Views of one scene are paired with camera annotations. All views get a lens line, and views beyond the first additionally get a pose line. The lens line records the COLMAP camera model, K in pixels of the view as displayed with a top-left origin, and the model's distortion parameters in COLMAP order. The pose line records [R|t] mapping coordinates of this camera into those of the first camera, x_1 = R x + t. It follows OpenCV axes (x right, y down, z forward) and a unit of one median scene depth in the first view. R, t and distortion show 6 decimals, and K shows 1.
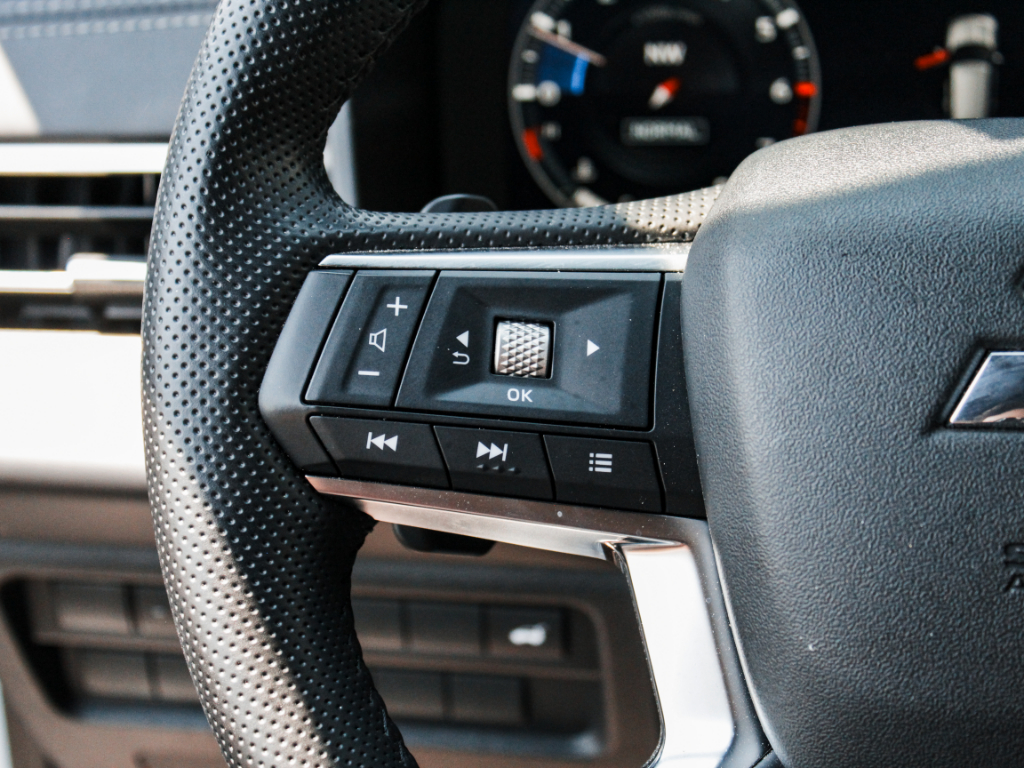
lens RADIAL K [[2073.0, 0, 512.0], [0, 2073.0, 384.0], [0, 0, 1]] dist [-0.011788, 0.079321]
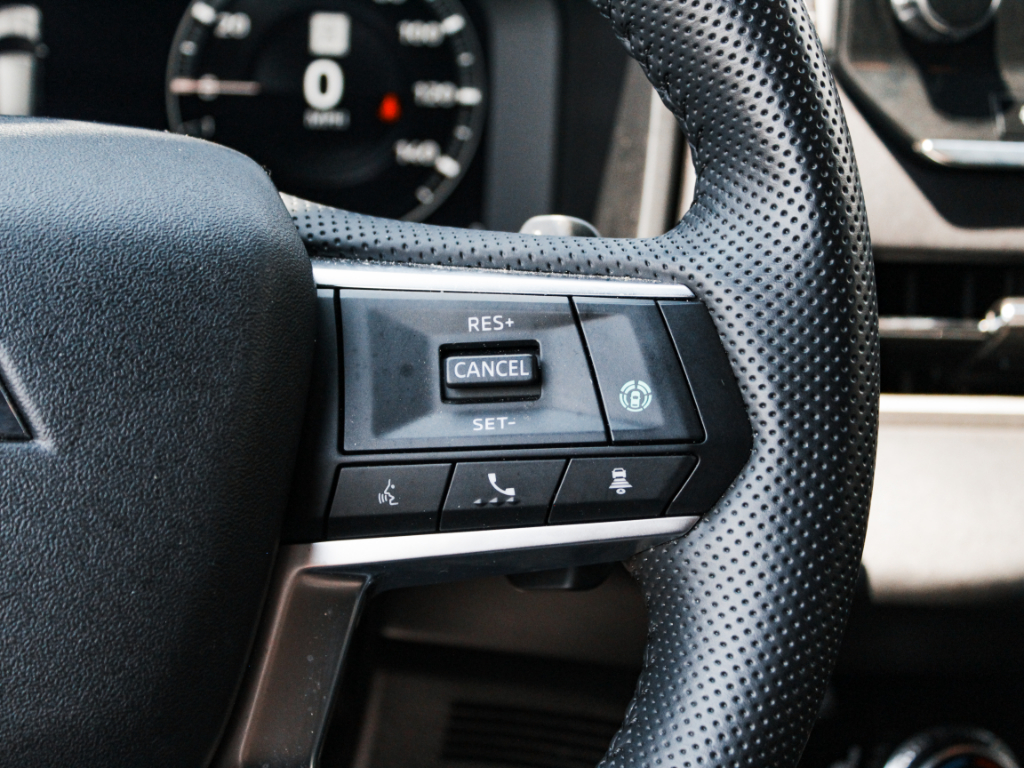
lens RADIAL K [[2073.0, 0, 512.0], [0, 2073.0, 384.0], [0, 0, 1]] dist [-0.011788, 0.079321]
pose [[0.951297, 0.000760, 0.308275, 0.144834], [-0.001873, 0.999993, 0.003314, -0.003513], [-0.308271, -0.003730, 0.951291, 0.000667]]
